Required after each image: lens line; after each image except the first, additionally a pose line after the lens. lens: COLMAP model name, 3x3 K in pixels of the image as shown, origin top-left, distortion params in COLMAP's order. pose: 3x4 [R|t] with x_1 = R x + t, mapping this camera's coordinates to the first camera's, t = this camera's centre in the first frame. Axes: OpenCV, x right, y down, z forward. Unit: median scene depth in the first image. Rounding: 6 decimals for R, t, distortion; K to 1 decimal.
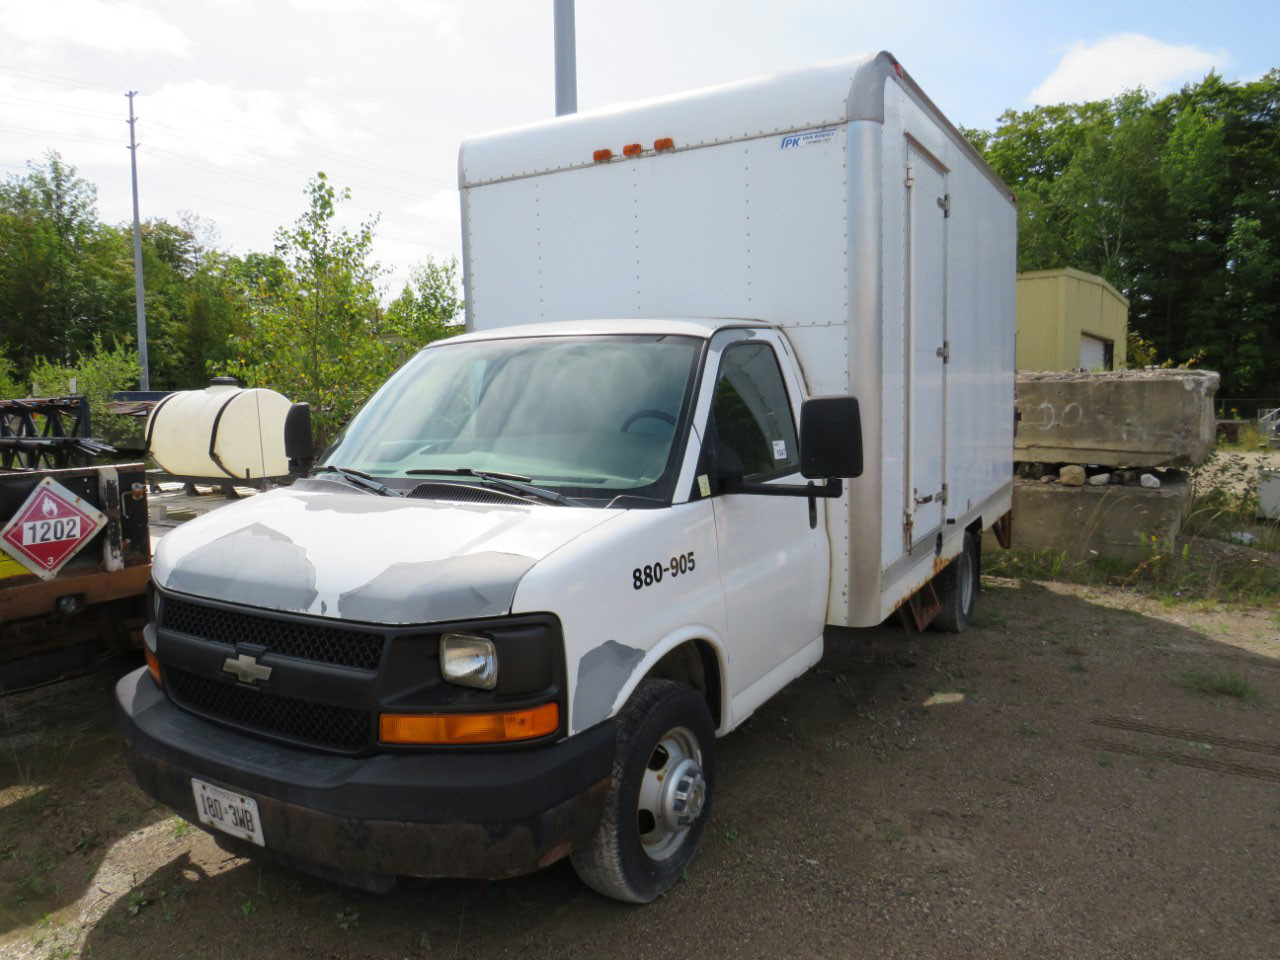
lens RADIAL K [[956.1, 0, 640.0], [0, 956.1, 480.0], [0, 0, 1]] dist [-0.032825, 0.005989]
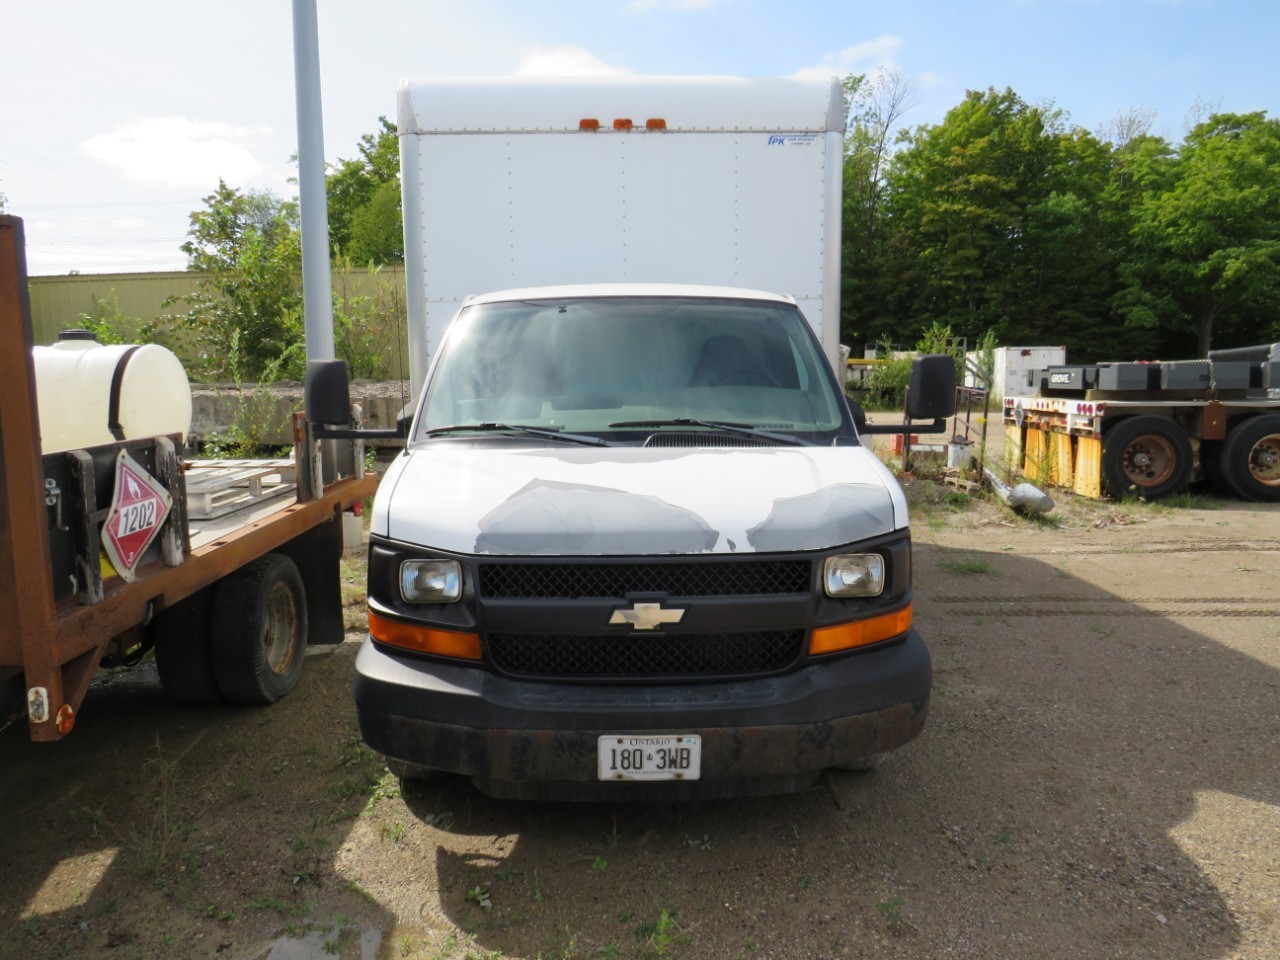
lens RADIAL K [[956.1, 0, 640.0], [0, 956.1, 480.0], [0, 0, 1]] dist [-0.032825, 0.005989]
pose [[0.830414, -0.060434, 0.553860, -0.778317], [0.044810, 0.998124, 0.041725, 0.009253], [-0.555342, -0.009830, 0.831564, 0.128798]]
